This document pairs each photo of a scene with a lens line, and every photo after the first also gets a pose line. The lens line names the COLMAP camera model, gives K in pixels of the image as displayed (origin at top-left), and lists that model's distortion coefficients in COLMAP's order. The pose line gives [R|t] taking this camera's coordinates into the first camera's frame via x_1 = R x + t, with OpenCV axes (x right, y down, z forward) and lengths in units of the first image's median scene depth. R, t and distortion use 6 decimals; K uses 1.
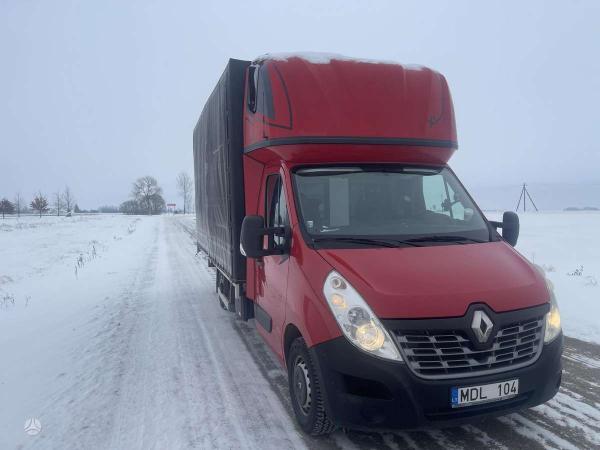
lens RADIAL K [[452.2, 0, 300.0], [0, 452.2, 225.0], [0, 0, 1]] dist [0.046842, -0.068744]
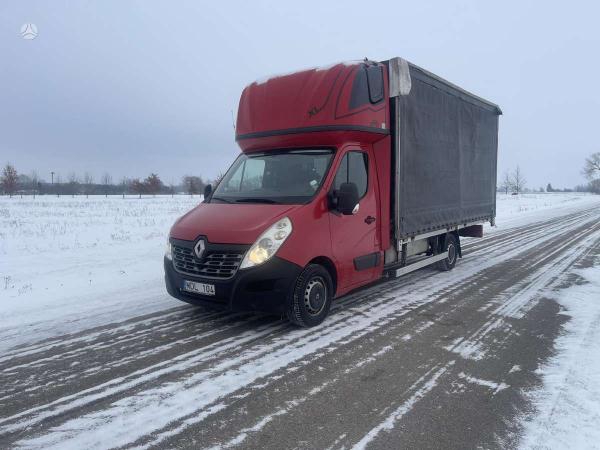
lens RADIAL K [[452.2, 0, 300.0], [0, 452.2, 225.0], [0, 0, 1]] dist [0.046842, -0.068744]
pose [[0.578231, 0.076052, -0.812321, 1.401060], [-0.038043, 0.997076, 0.066270, 0.007000], [0.814985, -0.007417, 0.579434, 0.236294]]
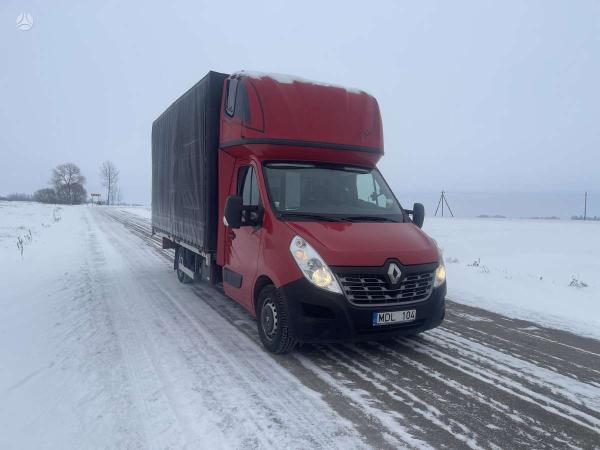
lens RADIAL K [[452.2, 0, 300.0], [0, 452.2, 225.0], [0, 0, 1]] dist [0.046842, -0.068744]
pose [[0.987391, 0.036984, 0.153916, -0.104167], [-0.037539, 0.999295, 0.000699, 0.051622], [-0.153782, -0.006468, 0.988084, -0.311326]]
